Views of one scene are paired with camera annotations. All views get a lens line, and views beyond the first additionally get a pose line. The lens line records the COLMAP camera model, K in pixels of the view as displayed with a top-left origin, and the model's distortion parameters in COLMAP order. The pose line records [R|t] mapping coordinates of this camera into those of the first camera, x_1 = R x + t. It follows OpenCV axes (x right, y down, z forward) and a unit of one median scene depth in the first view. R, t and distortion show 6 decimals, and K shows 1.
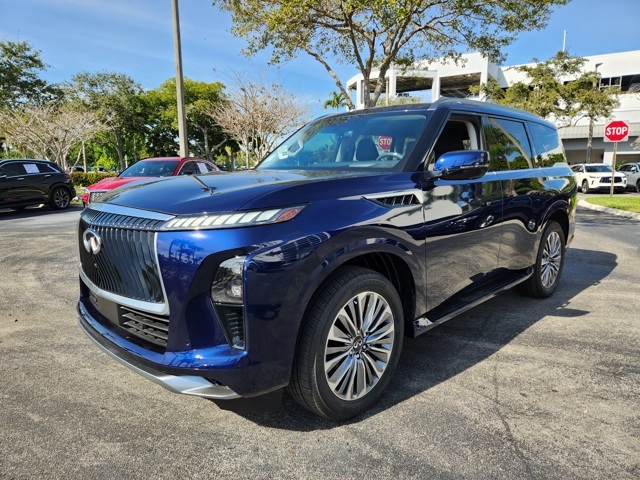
lens RADIAL K [[416.3, 0, 330.6], [0, 416.3, 237.5], [0, 0, 1]] dist [0.059699, -0.053806]
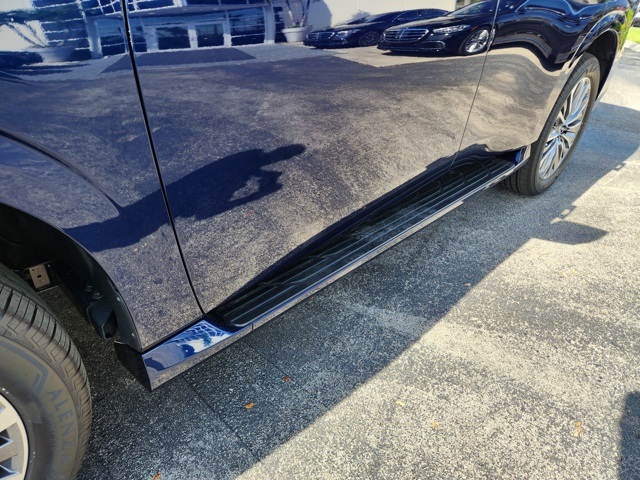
lens RADIAL K [[416.3, 0, 330.6], [0, 416.3, 237.5], [0, 0, 1]] dist [0.059699, -0.053806]
pose [[0.997212, 0.055672, 0.049686, 0.229595], [-0.070594, 0.919601, 0.386459, -0.013252], [-0.024176, -0.388890, 0.920967, 0.518843]]
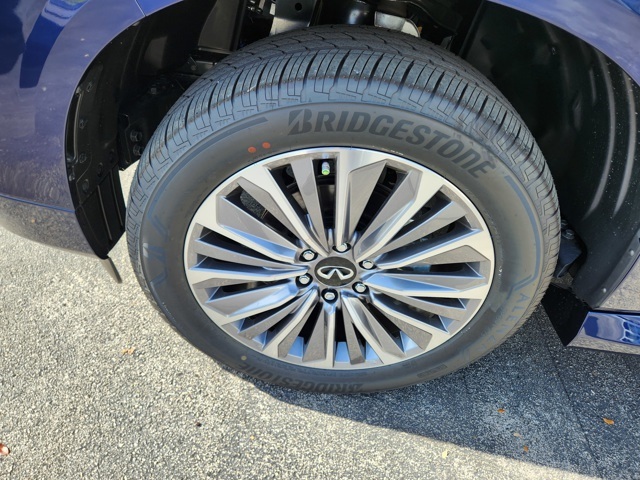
lens RADIAL K [[412.3, 0, 301.2], [0, 412.3, 233.8], [0, 0, 1]] dist [0.052791, -0.044098]
pose [[0.654603, 0.542763, -0.526217, 0.133842], [-0.227790, 0.805342, 0.547298, 0.020207], [0.720837, -0.238396, 0.650815, 0.456932]]
